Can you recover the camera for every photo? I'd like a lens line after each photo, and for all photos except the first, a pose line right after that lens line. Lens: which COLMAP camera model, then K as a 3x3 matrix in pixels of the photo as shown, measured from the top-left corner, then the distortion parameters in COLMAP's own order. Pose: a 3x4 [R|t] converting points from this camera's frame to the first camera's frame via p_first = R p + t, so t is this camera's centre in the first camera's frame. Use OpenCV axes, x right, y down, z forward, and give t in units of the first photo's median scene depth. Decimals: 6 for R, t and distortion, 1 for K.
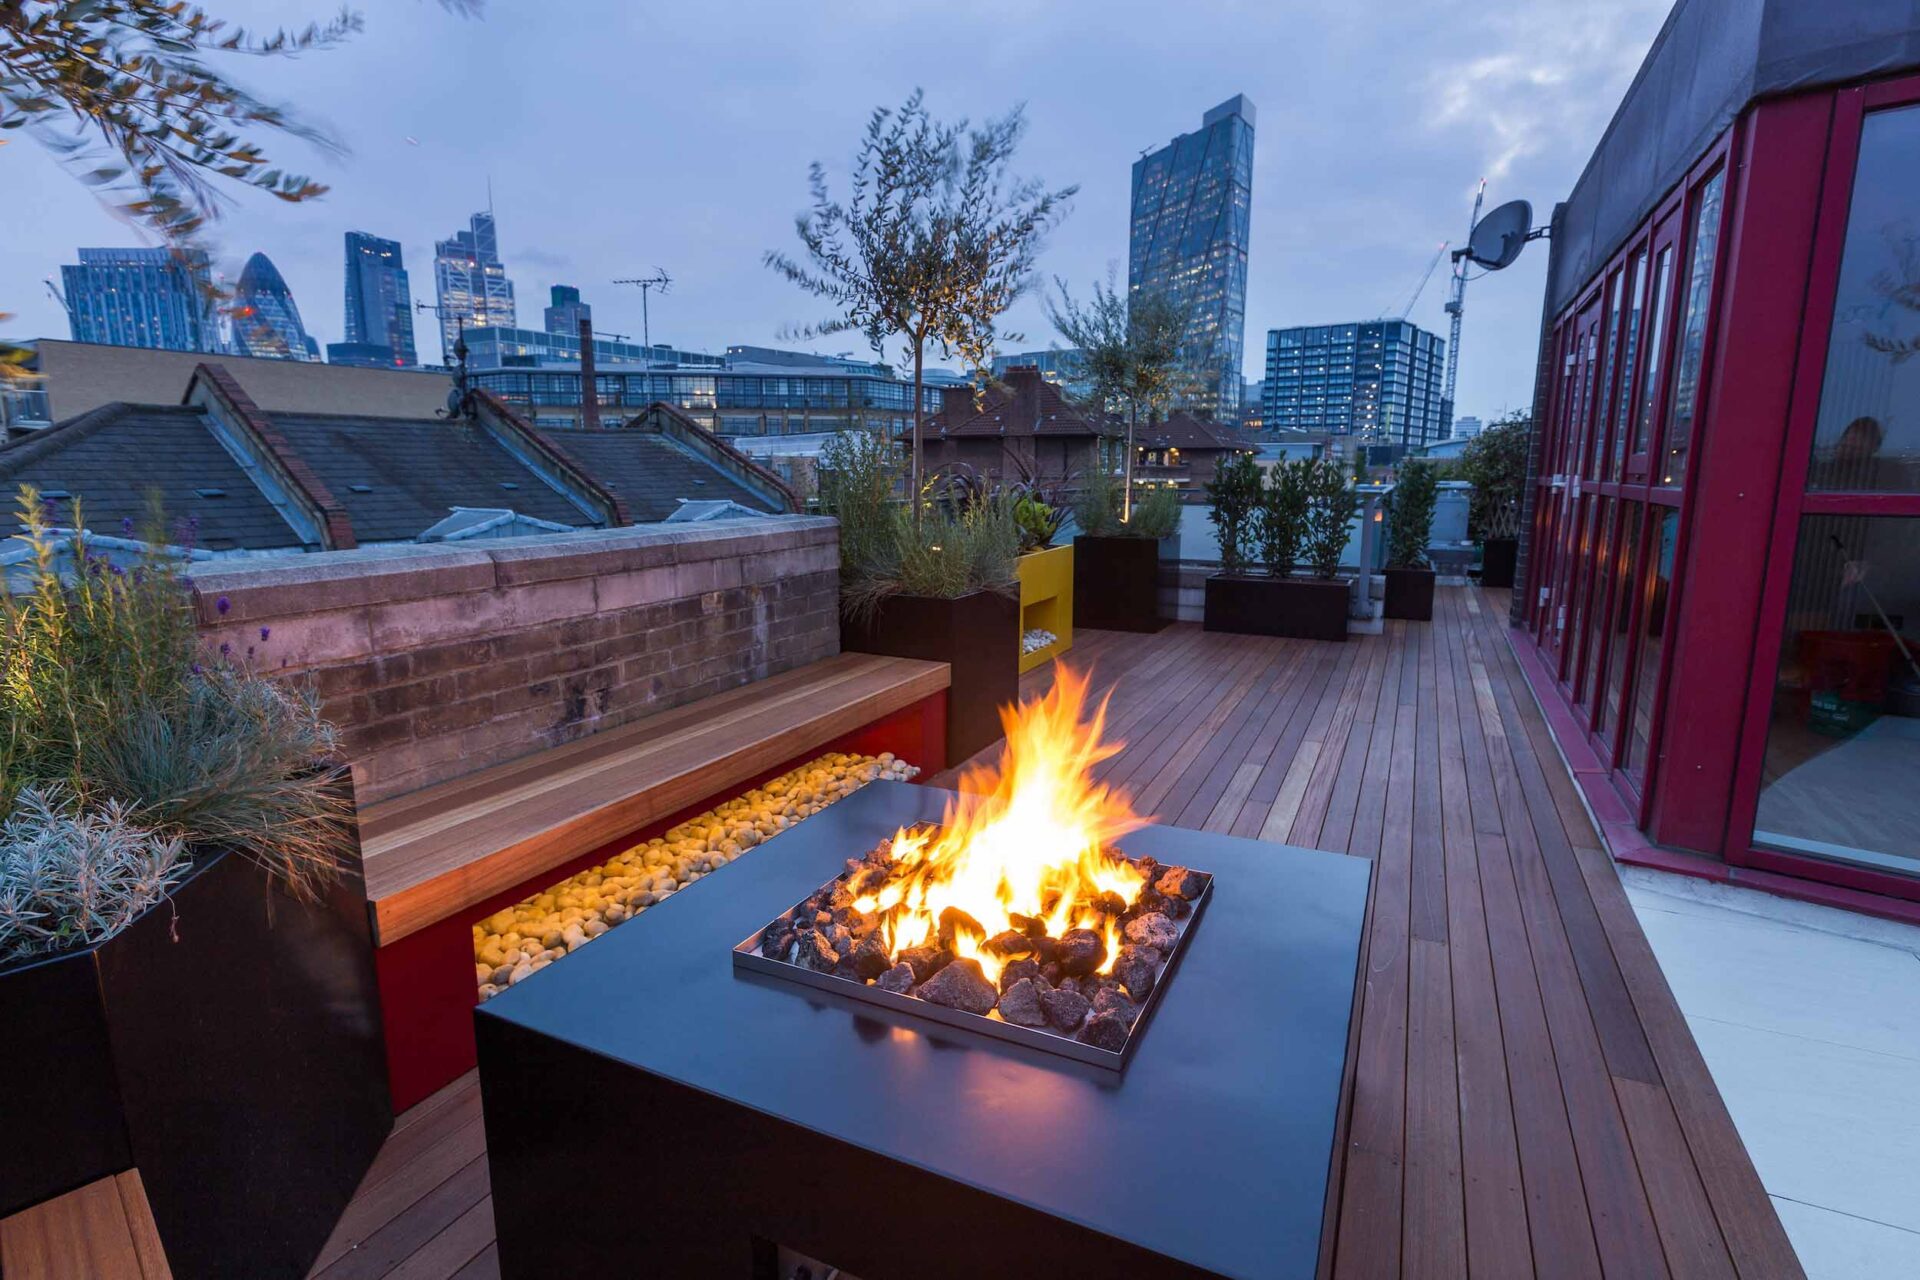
lens RADIAL K [[952.3, 0, 960.0], [0, 952.3, 640.0], [0, 0, 1]] dist [0.001595, -0.001129]
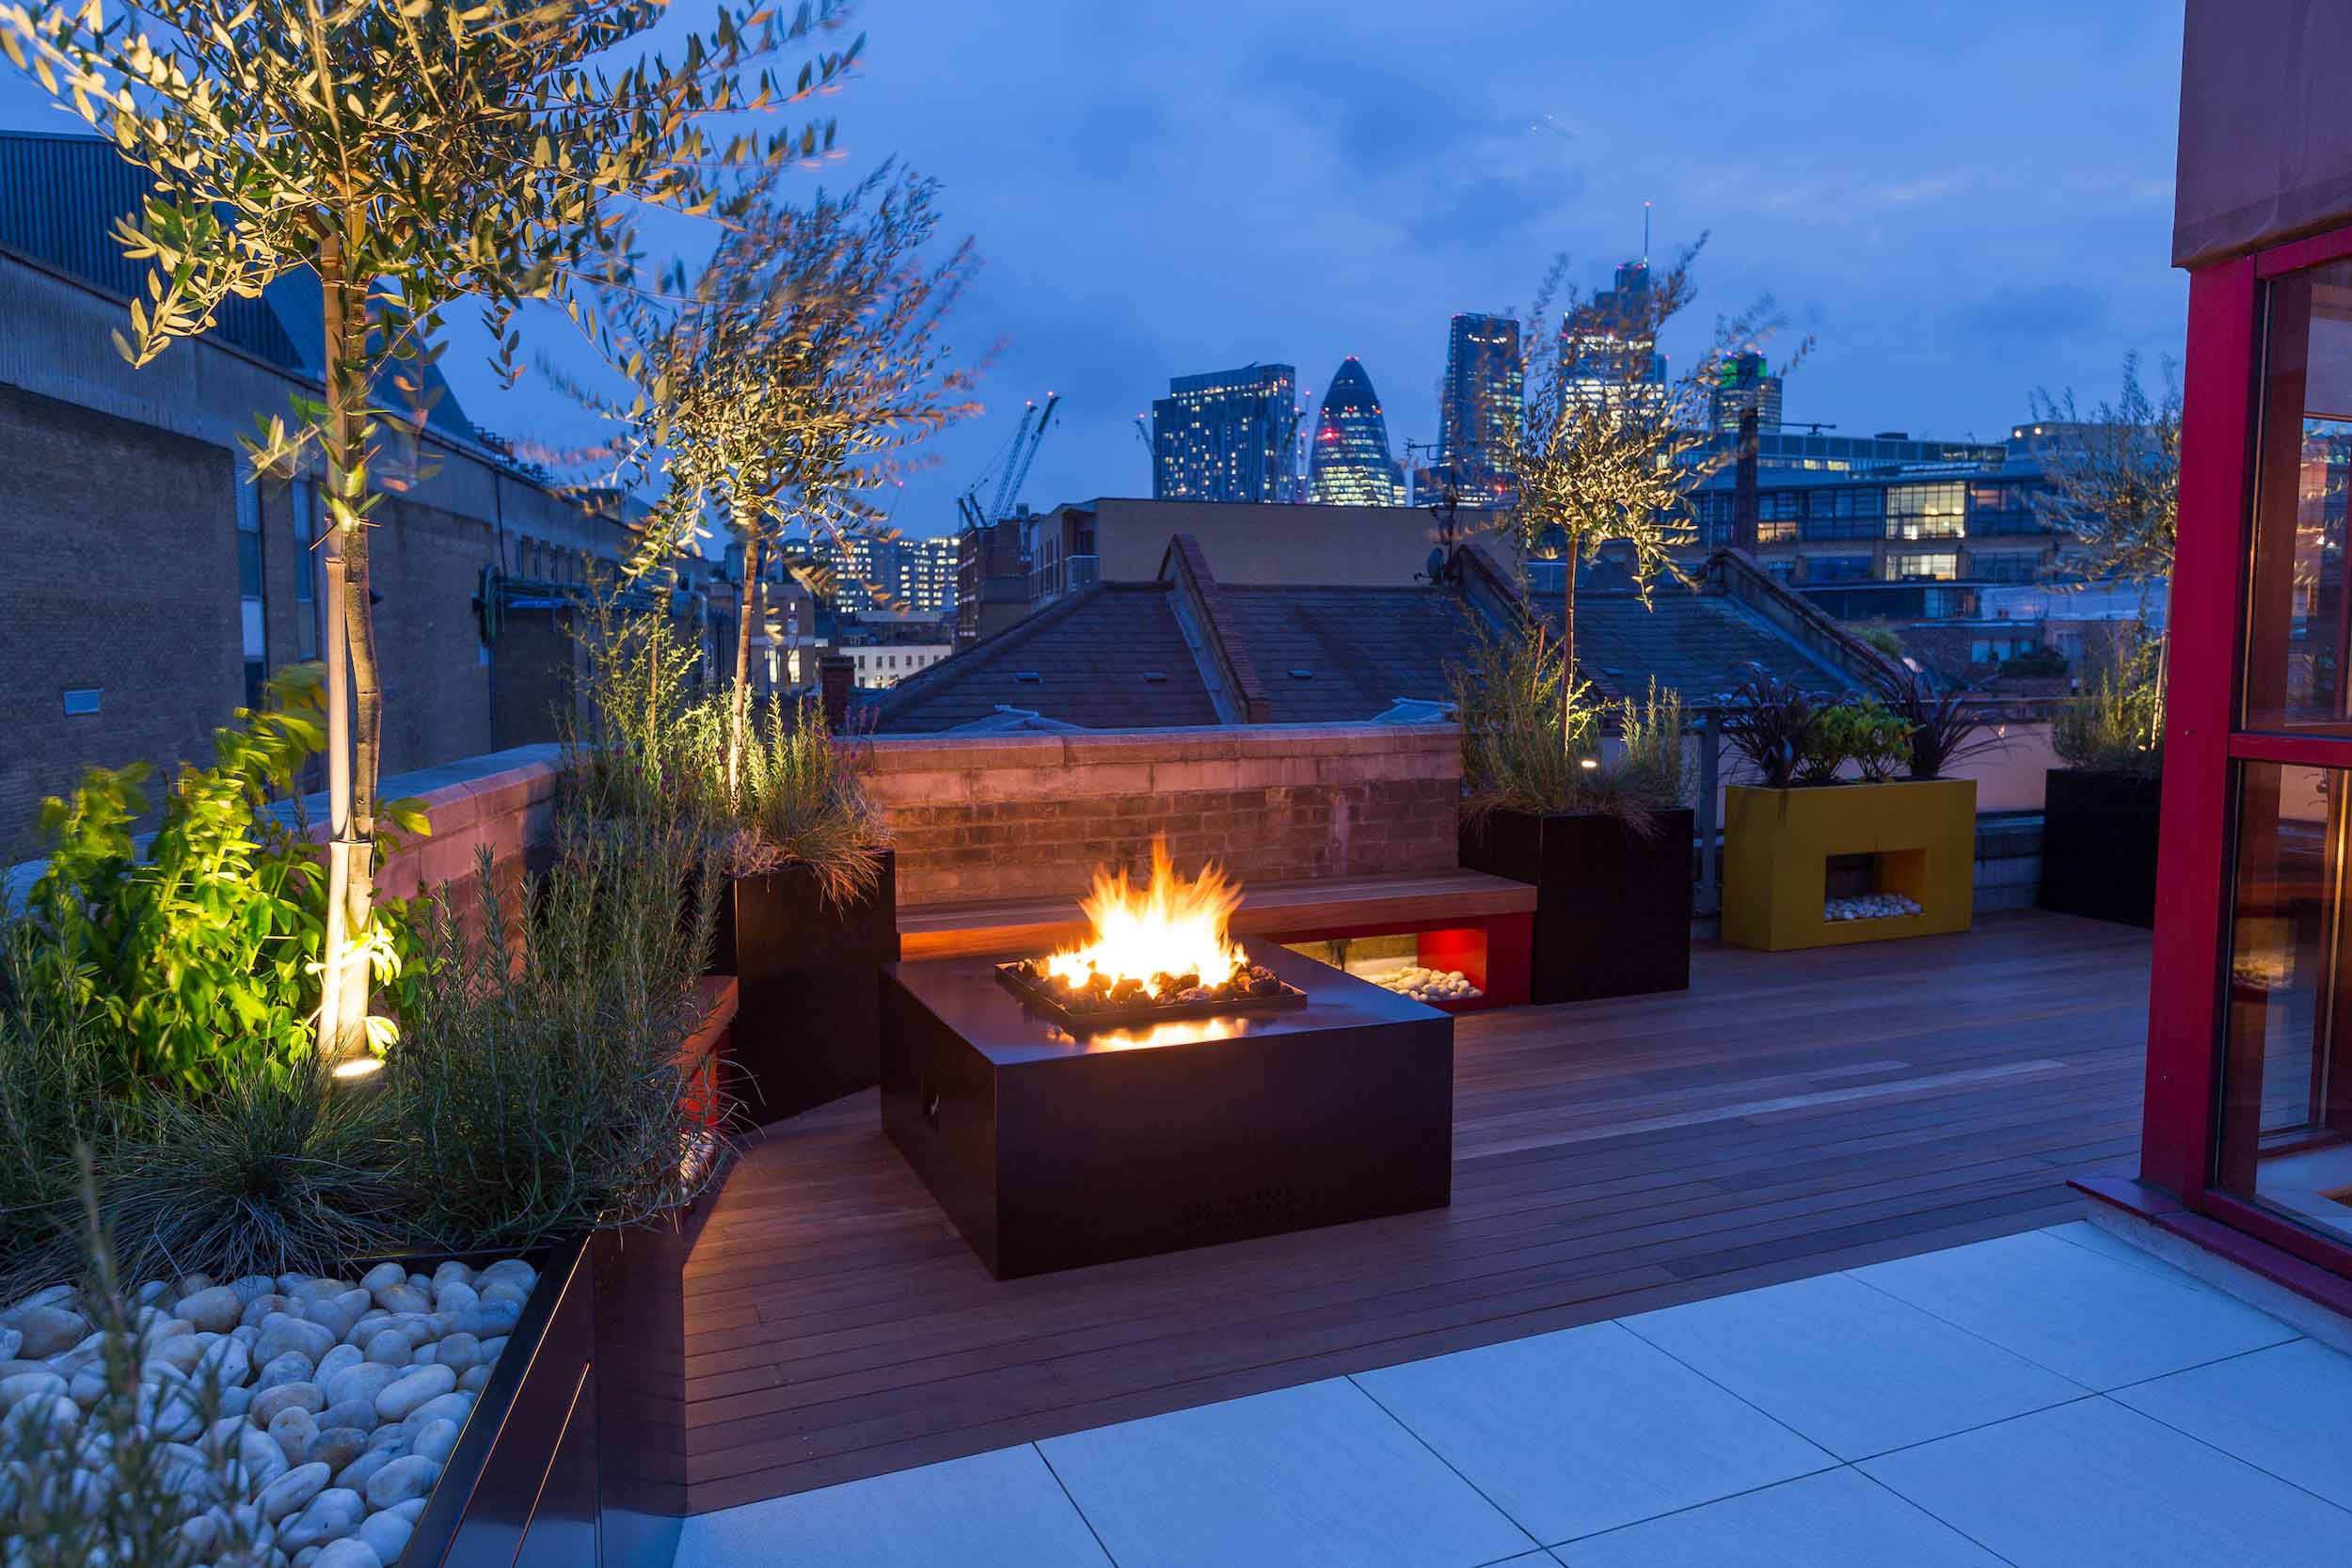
lens RADIAL K [[1566.7, 0, 1176.0], [0, 1566.7, 784.0], [0, 0, 1]] dist [0.016770, -0.002300]
pose [[0.754038, 0.061041, -0.653988, 0.707123], [-0.117101, 0.992214, -0.042406, 0.031352], [0.646308, 0.108558, 0.755315, -0.372237]]
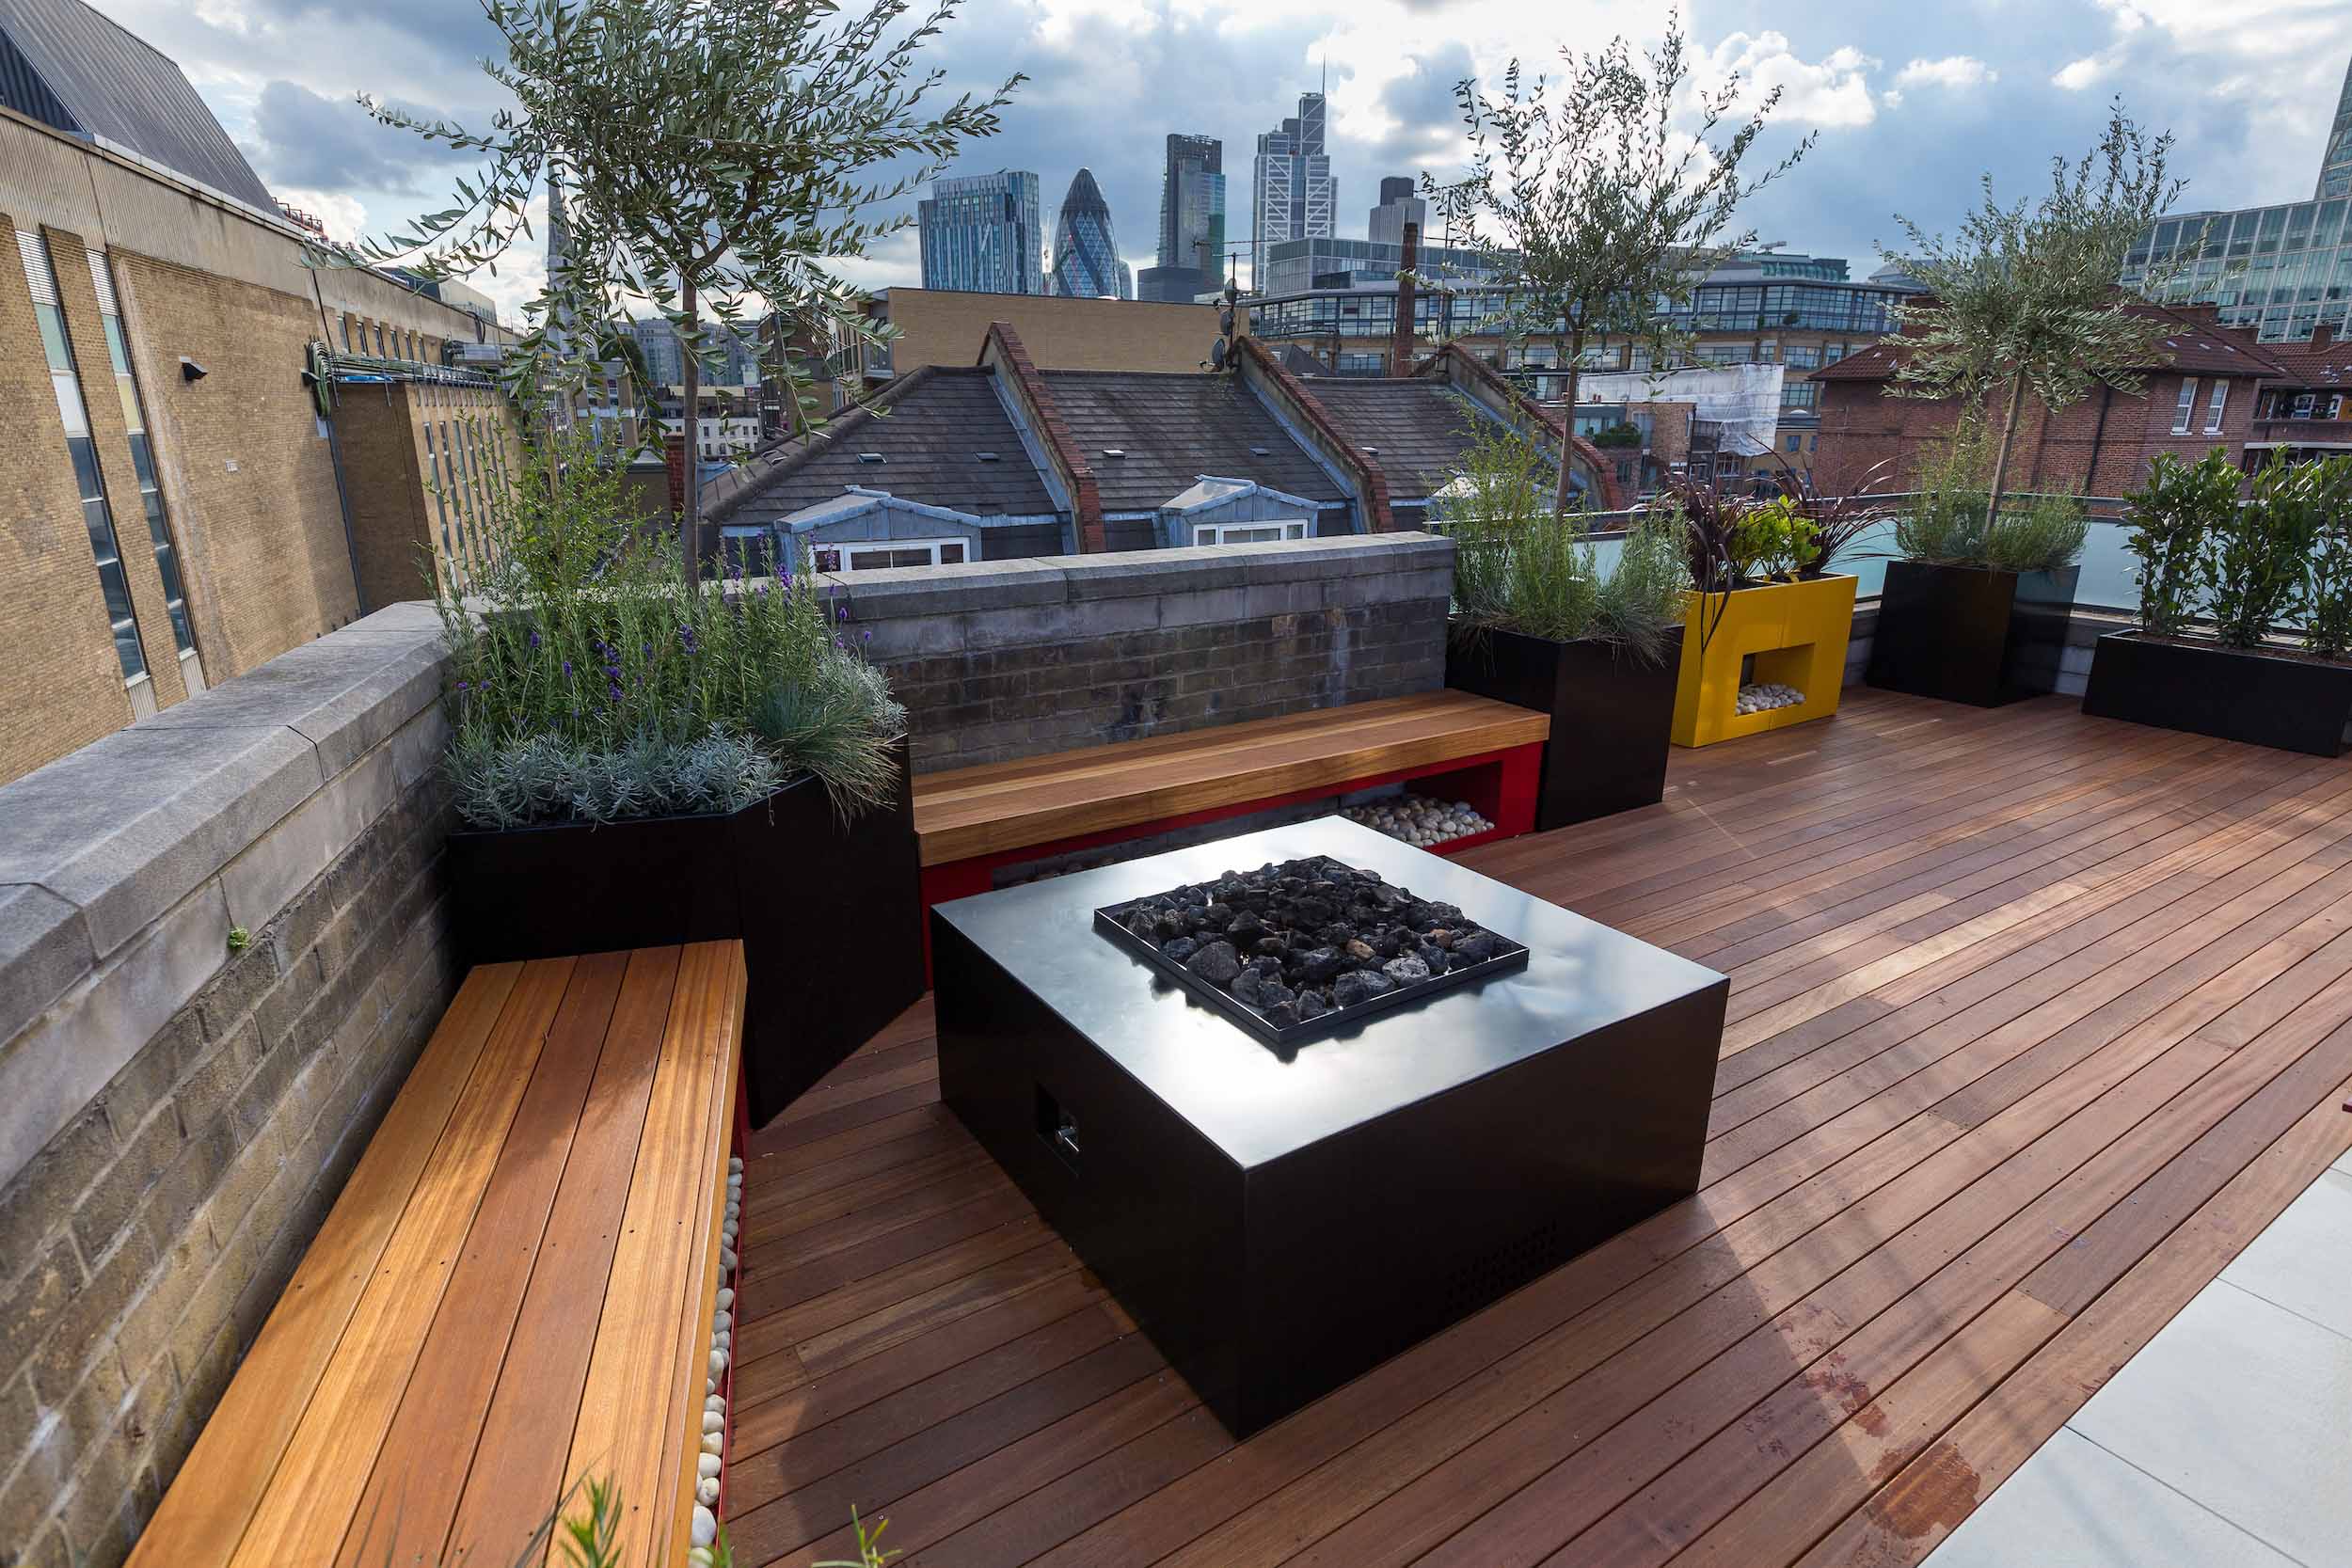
lens RADIAL K [[1218.2, 0, 1176.0], [0, 1218.2, 784.0], [0, 0, 1]] dist [0.003033, -0.000822]
pose [[0.857967, 0.153595, -0.490205, 0.255430], [-0.096091, 0.985396, 0.140572, -0.037542], [0.504637, -0.073502, 0.860197, -0.151095]]
